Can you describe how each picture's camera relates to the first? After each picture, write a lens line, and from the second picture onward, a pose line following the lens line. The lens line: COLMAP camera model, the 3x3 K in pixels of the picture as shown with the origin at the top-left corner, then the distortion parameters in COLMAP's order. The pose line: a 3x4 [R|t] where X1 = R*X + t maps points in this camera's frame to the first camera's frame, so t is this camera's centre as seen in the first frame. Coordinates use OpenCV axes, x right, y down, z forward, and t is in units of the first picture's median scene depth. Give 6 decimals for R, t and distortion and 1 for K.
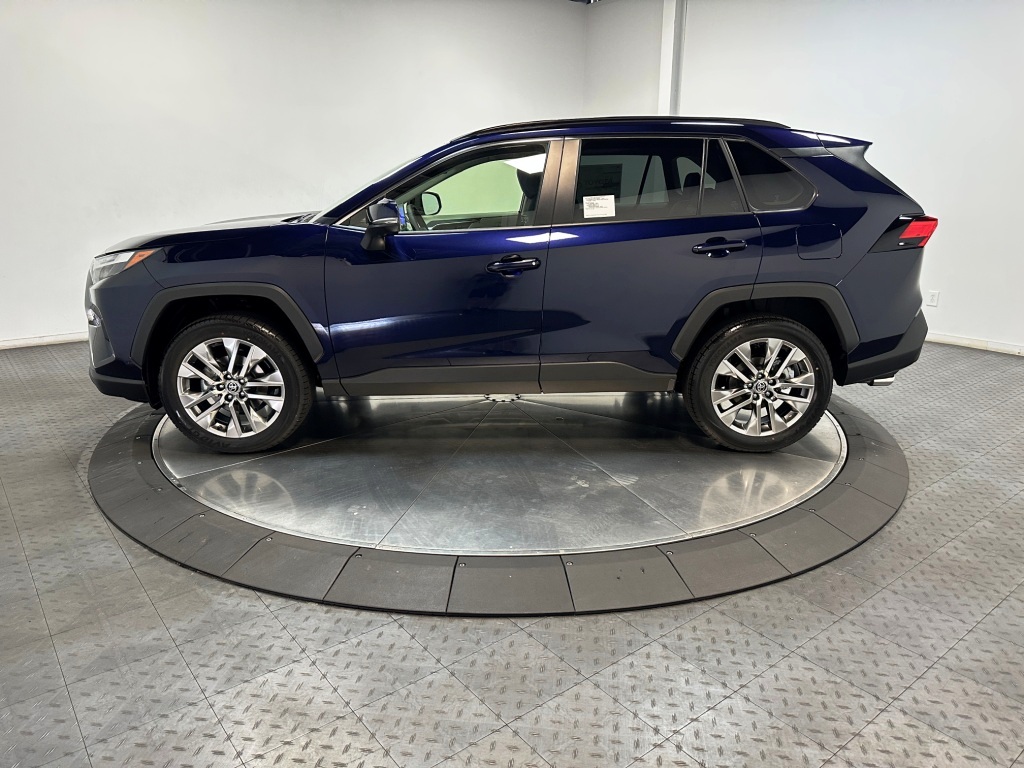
lens RADIAL K [[734.0, 0, 517.5], [0, 734.0, 379.9], [0, 0, 1]] dist [-0.014598, -0.005493]
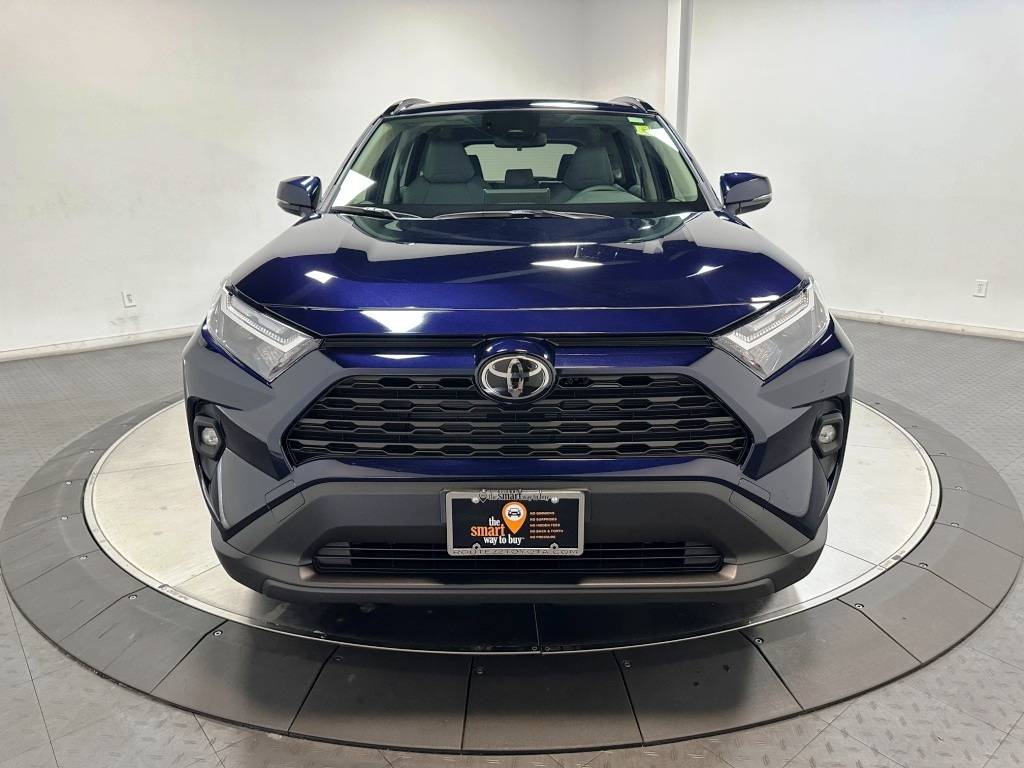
lens RADIAL K [[734.0, 0, 514.4], [0, 734.0, 390.3], [0, 0, 1]] dist [-0.014598, -0.005493]
pose [[0.999668, -0.024139, 0.008985, -0.045390], [0.023992, 0.999582, 0.016148, -0.039892], [-0.009371, -0.015927, 0.999829, 0.301130]]
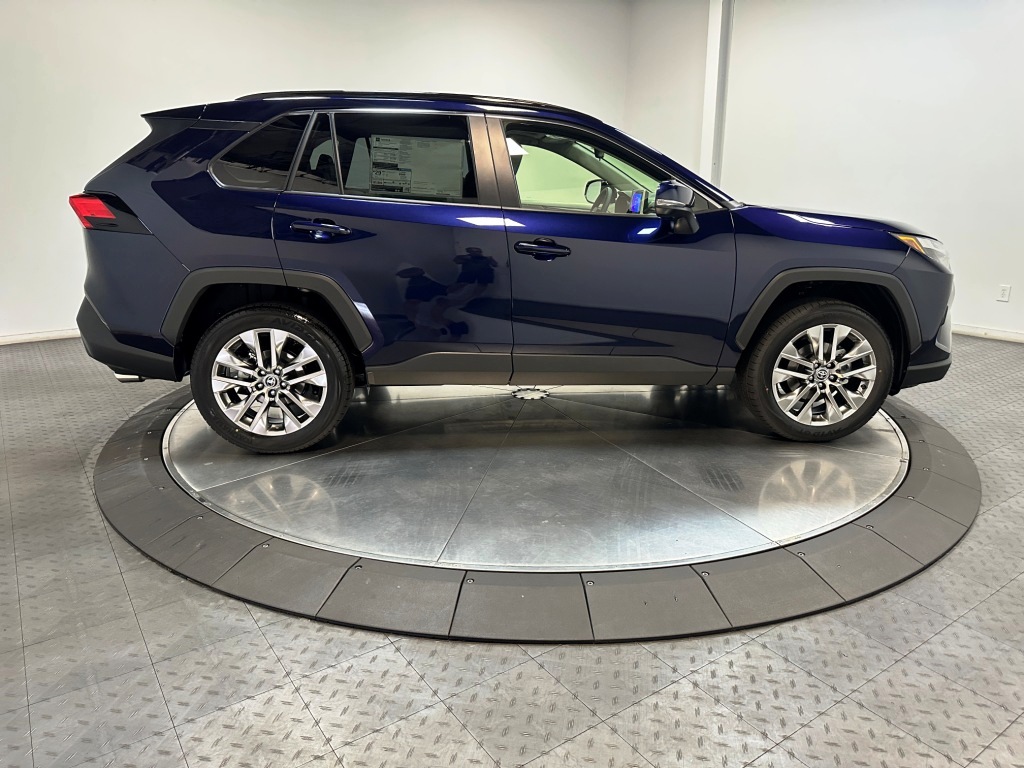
lens RADIAL K [[734.0, 0, 512.4], [0, 734.0, 381.3], [0, 0, 1]] dist [-0.014598, -0.005493]
pose [[0.997625, 0.010867, -0.068018, 0.037488], [-0.010463, 0.999925, 0.006291, 0.000861], [0.068081, -0.005564, 0.997664, 0.116023]]
